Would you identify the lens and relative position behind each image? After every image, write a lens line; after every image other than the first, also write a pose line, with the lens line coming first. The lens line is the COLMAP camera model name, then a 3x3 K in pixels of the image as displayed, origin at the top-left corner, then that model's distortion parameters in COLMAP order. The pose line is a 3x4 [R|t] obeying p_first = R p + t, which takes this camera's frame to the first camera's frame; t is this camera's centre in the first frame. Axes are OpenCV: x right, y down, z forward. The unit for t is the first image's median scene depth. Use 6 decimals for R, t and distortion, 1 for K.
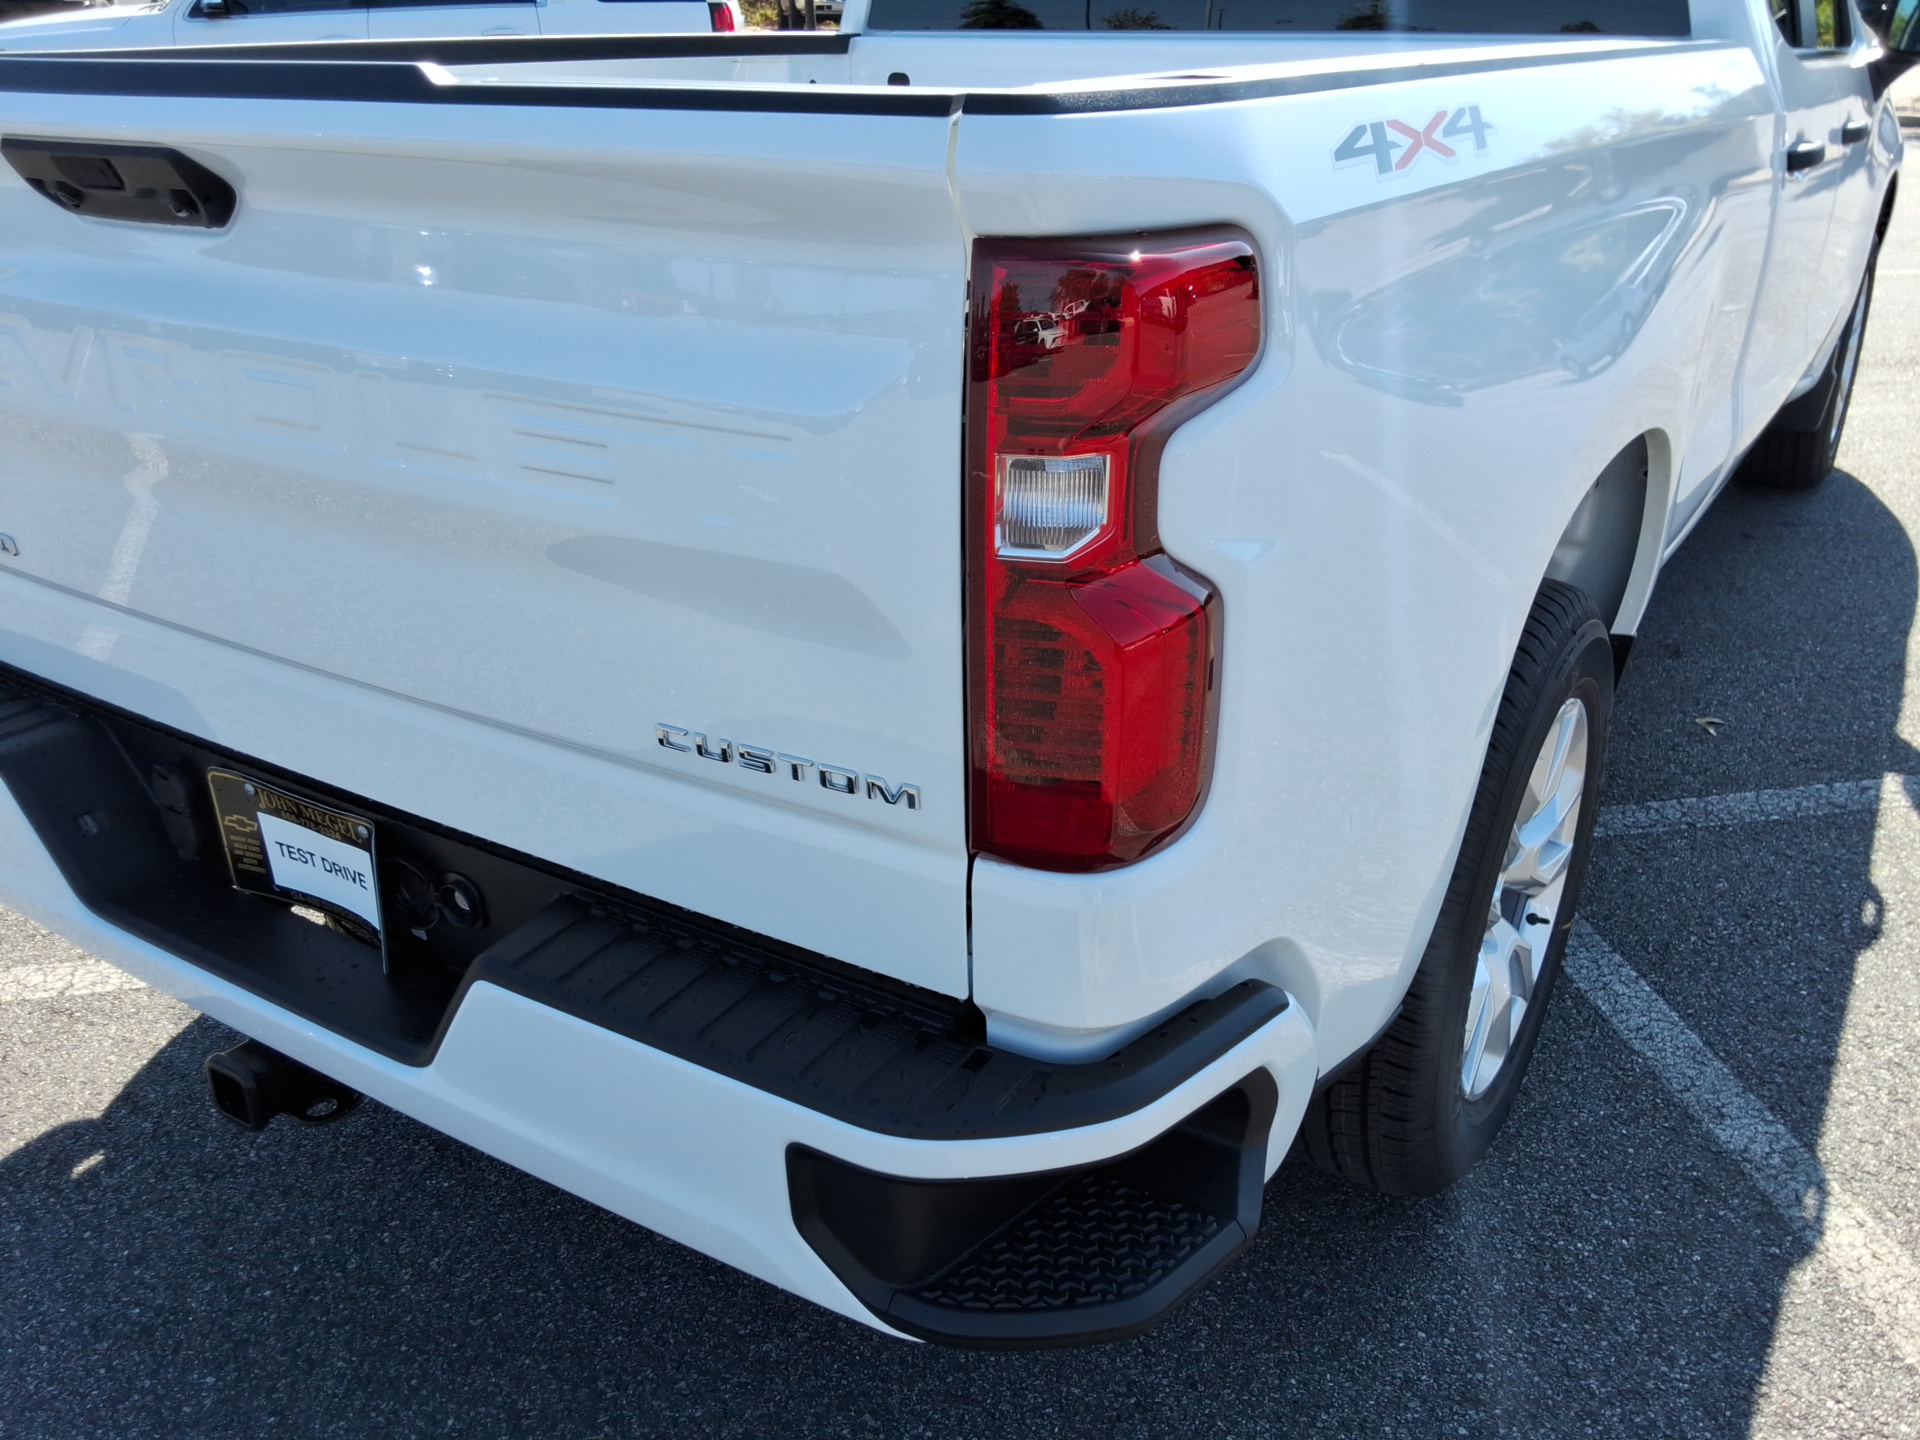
lens RADIAL K [[1564.9, 0, 961.5], [0, 1564.9, 719.4], [0, 0, 1]] dist [0.143891, -0.265428]
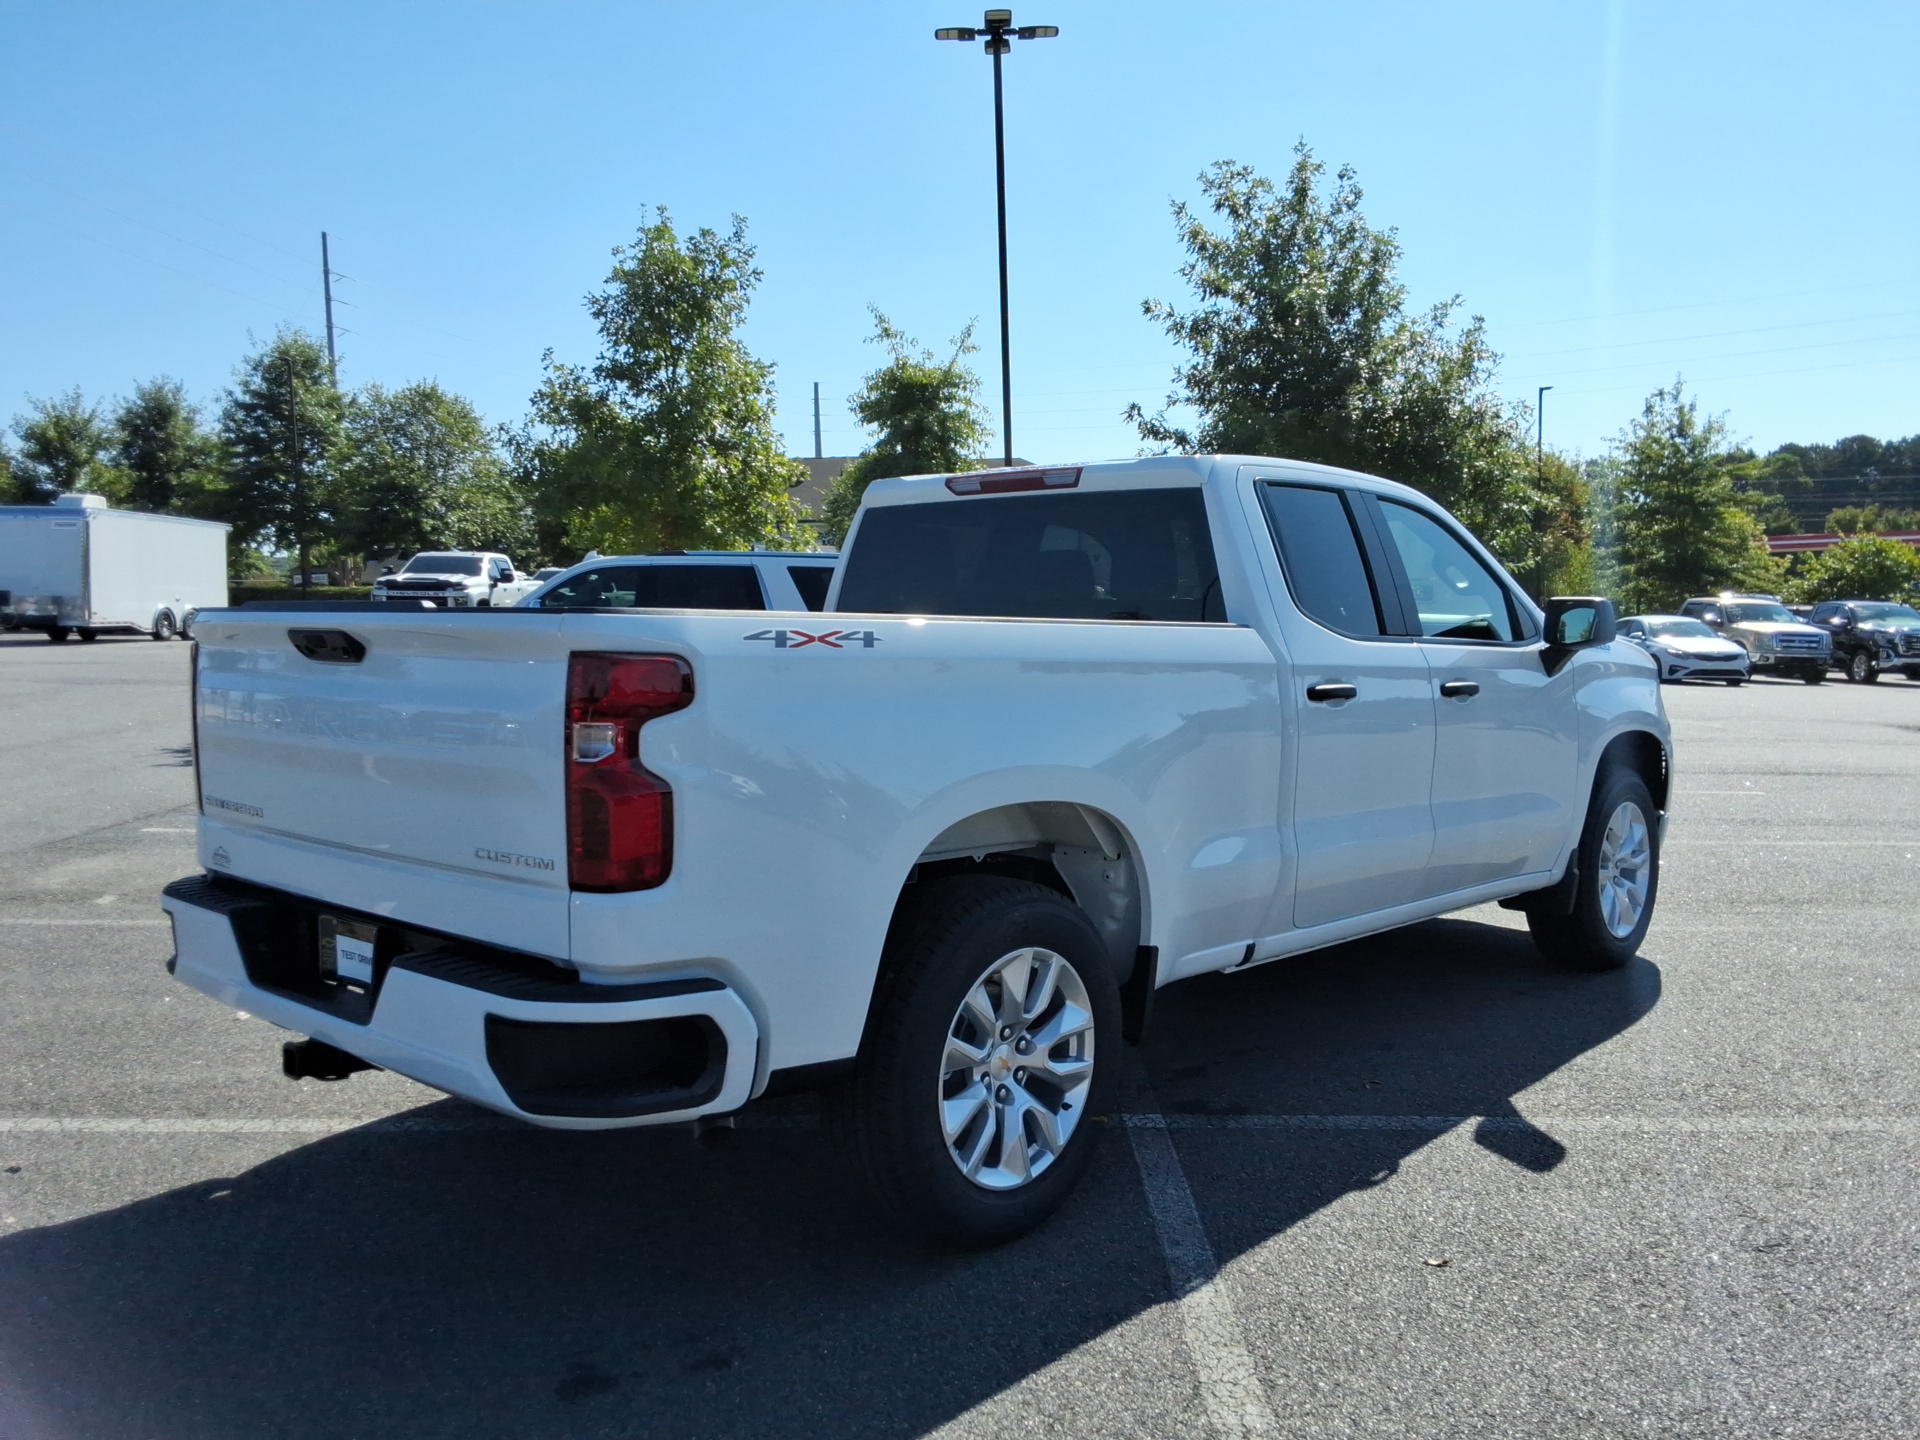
lens RADIAL K [[1564.9, 0, 961.5], [0, 1564.9, 719.4], [0, 0, 1]] dist [0.143891, -0.265428]
pose [[0.984675, 0.024491, -0.172669, 0.928717], [-0.085363, 0.931061, -0.354738, 0.598649], [0.152078, 0.364041, 0.918883, -1.160214]]
